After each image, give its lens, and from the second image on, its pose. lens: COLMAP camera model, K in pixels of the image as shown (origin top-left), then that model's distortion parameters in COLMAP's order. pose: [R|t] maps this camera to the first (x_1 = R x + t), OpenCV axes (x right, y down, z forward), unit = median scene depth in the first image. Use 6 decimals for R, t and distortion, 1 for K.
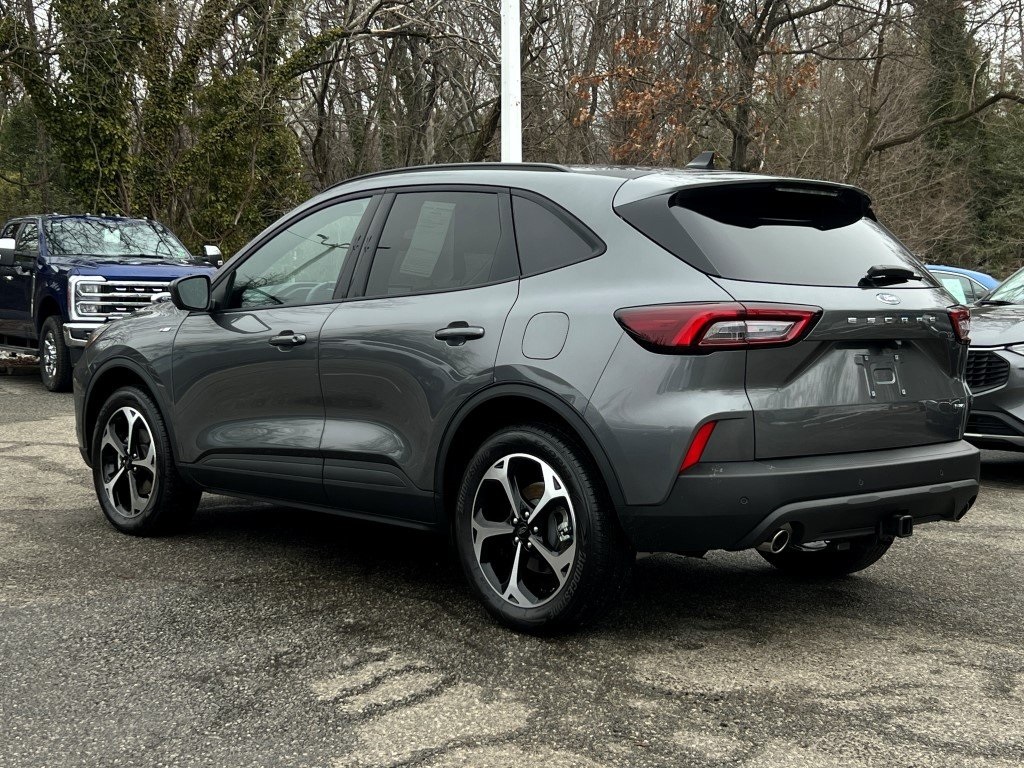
lens RADIAL K [[1499.2, 0, 512.8], [0, 1499.2, 381.7], [0, 0, 1]] dist [0.014956, 0.000000]
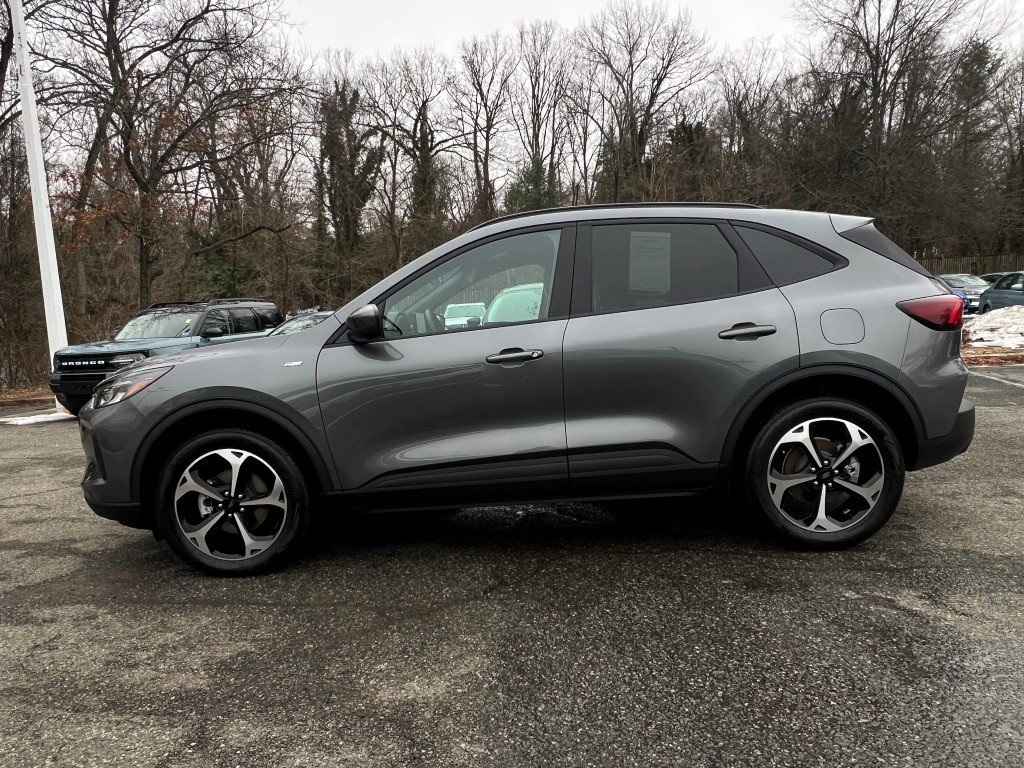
lens RADIAL K [[741.3, 0, 513.3], [0, 741.3, 387.2], [0, 0, 1]] dist [-0.003765, -0.000897]
pose [[0.702412, -0.113812, 0.702612, -0.630647], [0.102823, 0.993004, 0.058056, -0.044016], [-0.704304, 0.031465, 0.709200, 0.717155]]
